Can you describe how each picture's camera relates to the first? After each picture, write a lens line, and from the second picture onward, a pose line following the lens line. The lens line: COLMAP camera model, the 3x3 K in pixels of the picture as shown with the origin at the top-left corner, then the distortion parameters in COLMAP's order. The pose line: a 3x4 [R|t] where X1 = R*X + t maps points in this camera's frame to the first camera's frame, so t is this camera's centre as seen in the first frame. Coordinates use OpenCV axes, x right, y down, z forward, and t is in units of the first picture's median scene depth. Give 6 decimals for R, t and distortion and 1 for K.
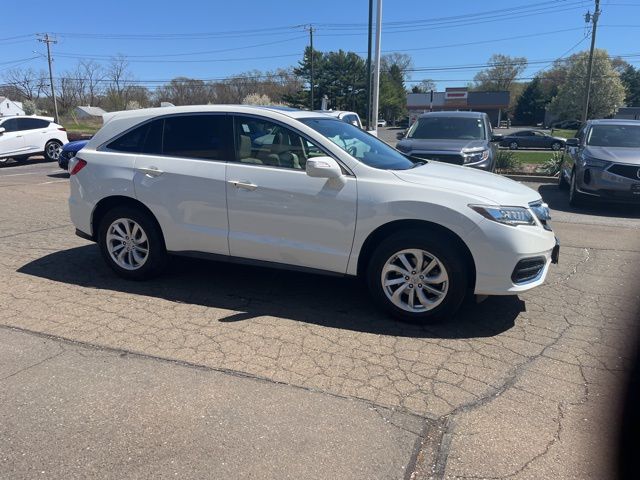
lens RADIAL K [[483.9, 0, 319.2], [0, 483.9, 243.8], [0, 0, 1]] dist [0.066840, -0.084255]
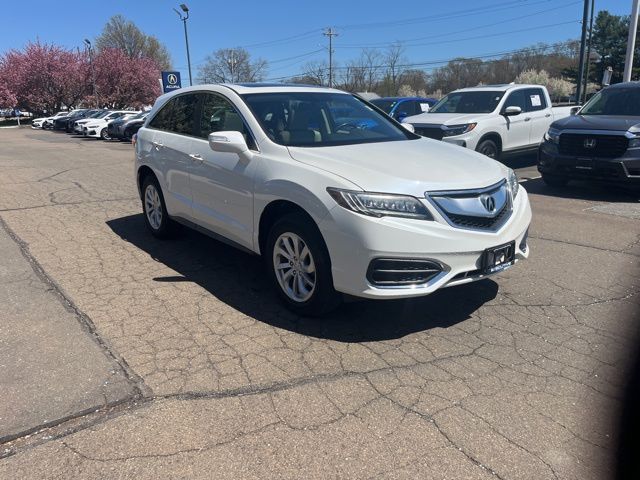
lens RADIAL K [[483.9, 0, 318.5], [0, 483.9, 244.3], [0, 0, 1]] dist [0.066840, -0.084255]
pose [[0.859394, 0.117891, -0.497538, 0.574895], [-0.100041, 0.993019, 0.062496, -0.024832], [0.501432, -0.003934, 0.865188, 0.185837]]
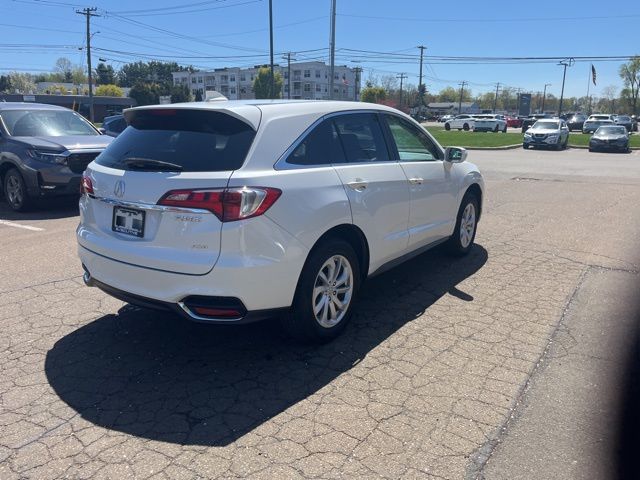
lens RADIAL K [[483.9, 0, 318.8], [0, 483.9, 234.8], [0, 0, 1]] dist [0.066840, -0.084255]
pose [[0.244229, -0.232536, 0.941424, -1.099286], [0.233186, 0.956419, 0.175745, -0.219110], [-0.941263, 0.176605, 0.287810, 0.834578]]
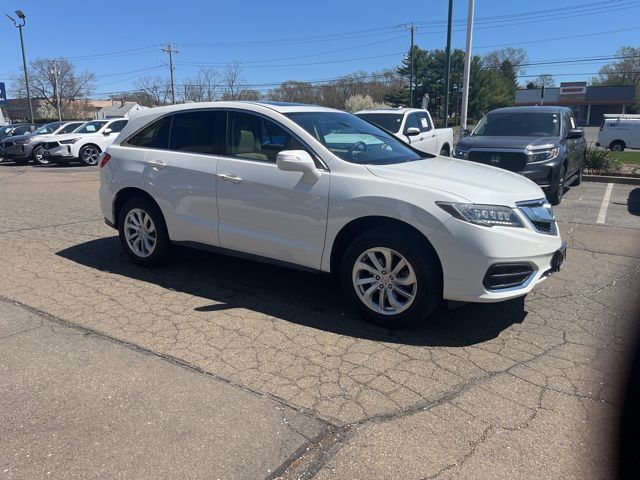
lens RADIAL K [[483.9, 0, 318.3], [0, 483.9, 234.1], [0, 0, 1]] dist [0.066840, -0.084255]
pose [[0.977571, 0.037678, -0.207209, 0.219356], [-0.041655, 0.999021, -0.014864, 0.003249], [0.206447, 0.023162, 0.978184, 0.037763]]
